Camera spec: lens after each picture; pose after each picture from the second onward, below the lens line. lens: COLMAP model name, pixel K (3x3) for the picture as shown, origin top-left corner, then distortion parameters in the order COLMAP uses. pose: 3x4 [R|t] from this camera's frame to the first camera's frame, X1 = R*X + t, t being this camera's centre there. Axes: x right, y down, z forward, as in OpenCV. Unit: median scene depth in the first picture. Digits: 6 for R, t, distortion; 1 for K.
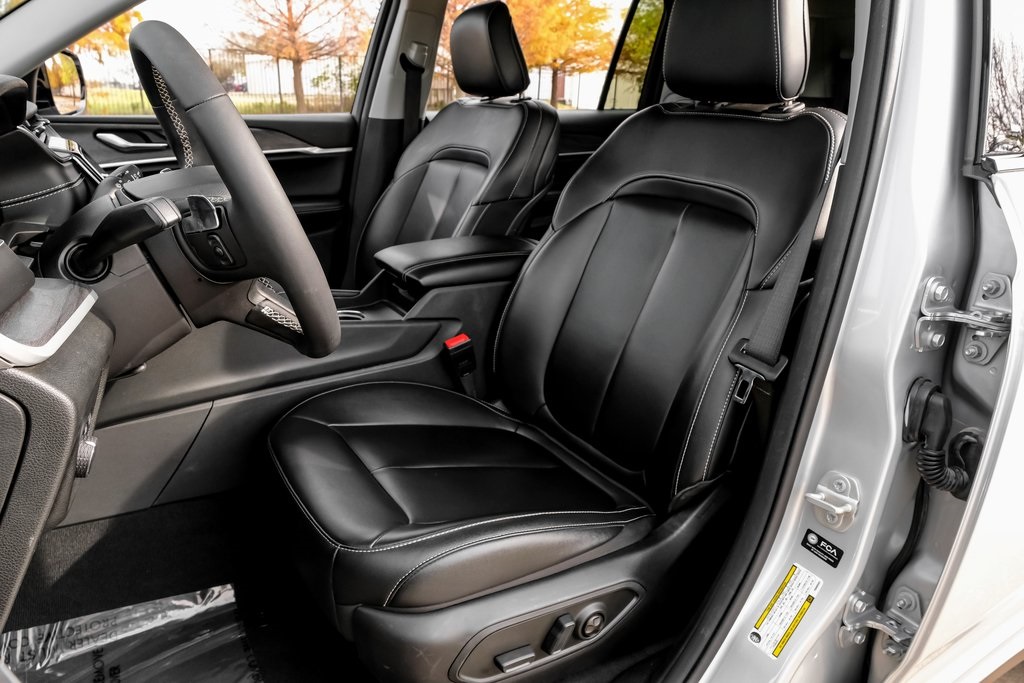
lens RADIAL K [[724.2, 0, 512.0], [0, 724.2, 341.5], [0, 0, 1]] dist [-0.035701, 0.041604]
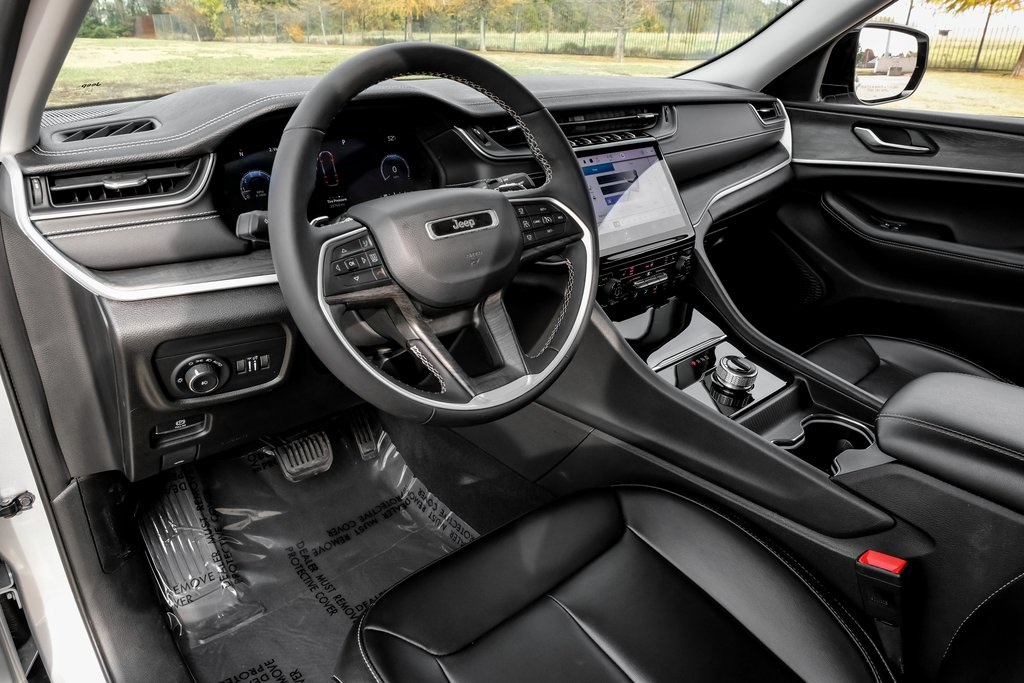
lens RADIAL K [[693.9, 0, 512.0], [0, 693.9, 341.5], [0, 0, 1]] dist [-0.028281, 0.002073]
pose [[0.186147, 0.392826, -0.900576, 0.285269], [-0.330629, 0.888185, 0.319081, -0.230065], [0.925221, 0.238360, 0.295212, 0.516524]]
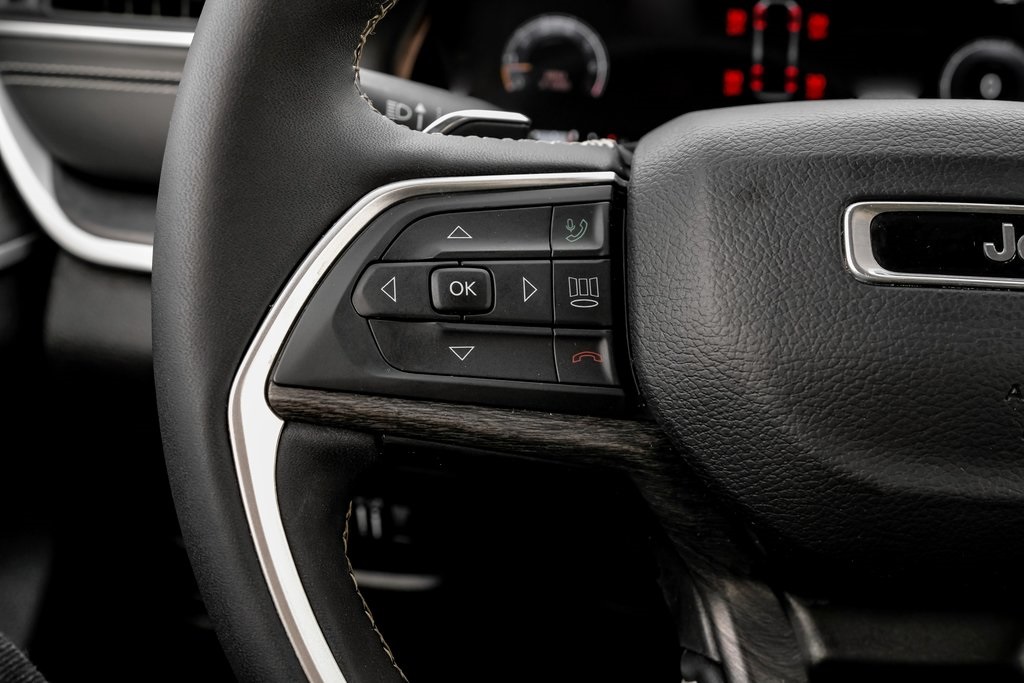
lens RADIAL K [[1145.0, 0, 512.0], [0, 1145.0, 341.5], [0, 0, 1]] dist [0.000573, 0.003884]
pose [[-0.513032, 0.248569, -0.821591, -0.027409], [-0.335326, 0.823057, 0.458403, -0.173254], [0.790161, 0.510676, -0.338903, 0.618757]]
